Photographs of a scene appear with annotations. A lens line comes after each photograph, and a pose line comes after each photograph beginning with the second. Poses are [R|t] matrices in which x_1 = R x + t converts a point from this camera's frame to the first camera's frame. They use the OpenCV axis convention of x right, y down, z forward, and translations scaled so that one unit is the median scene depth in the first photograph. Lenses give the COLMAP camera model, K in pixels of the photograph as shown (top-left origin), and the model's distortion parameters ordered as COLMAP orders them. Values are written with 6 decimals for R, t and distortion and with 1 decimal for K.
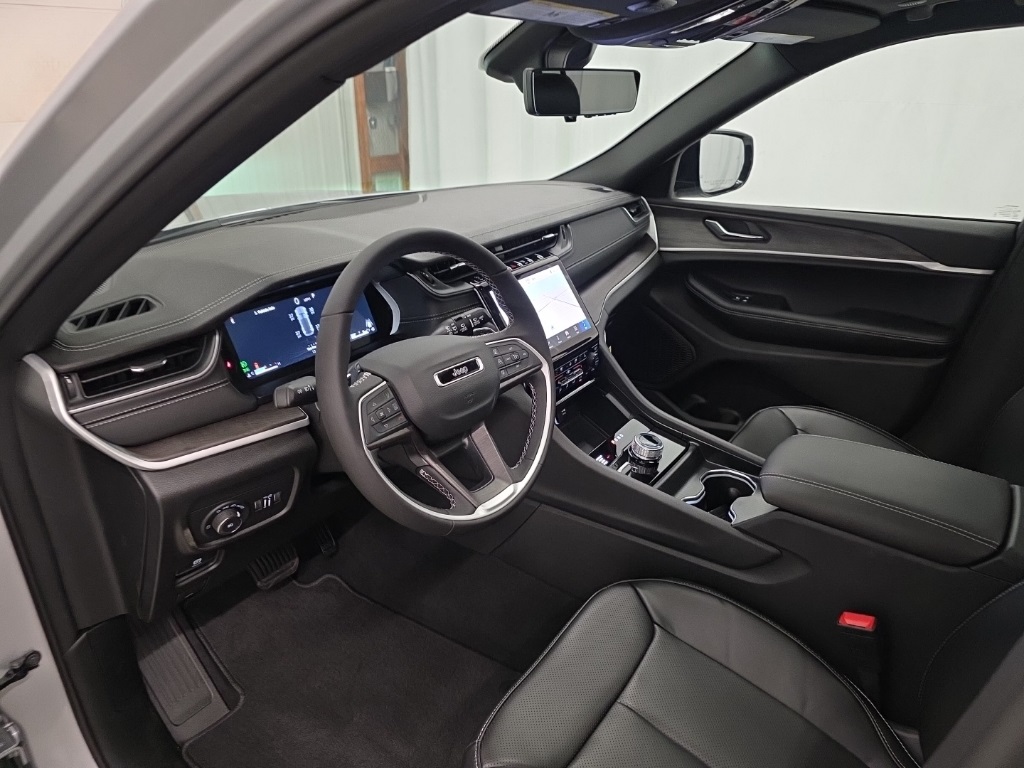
lens RADIAL K [[680.1, 0, 513.1], [0, 680.1, 391.2], [0, 0, 1]] dist [0.048051, -0.039870]
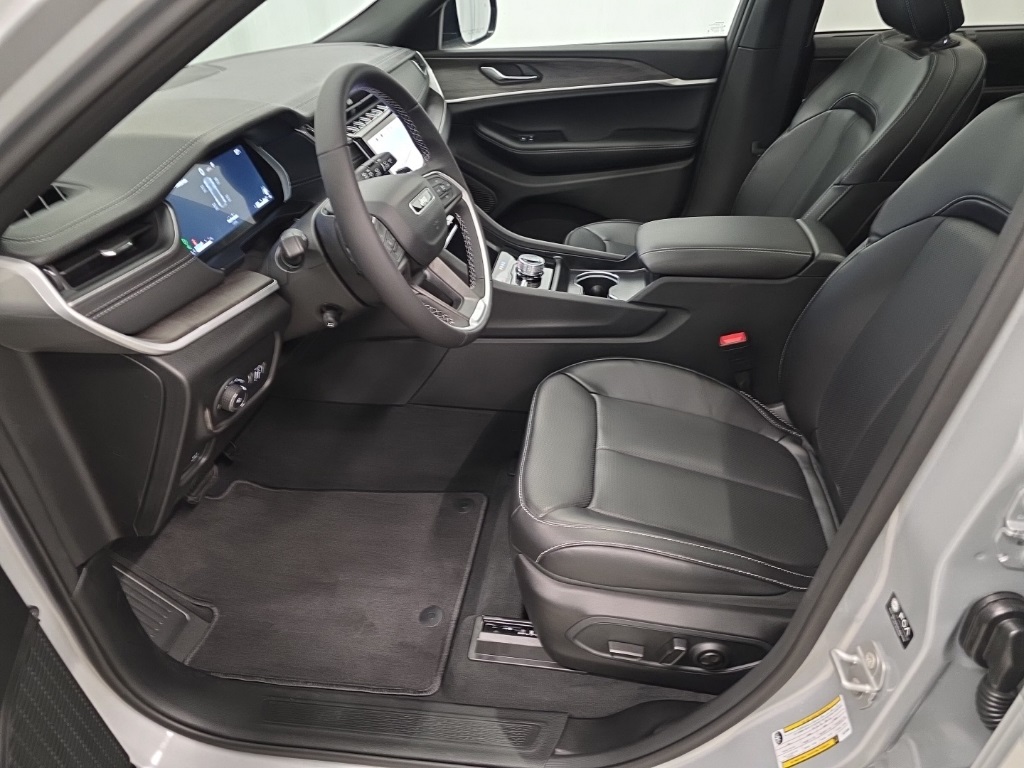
lens RADIAL K [[679.8, 0, 513.5], [0, 679.8, 374.6], [0, 0, 1]] dist [0.056752, -0.047442]
pose [[0.885896, -0.273306, 0.374823, -0.359430], [0.224490, 0.959679, 0.169175, 0.069752], [-0.405946, -0.065727, 0.911531, -0.048684]]
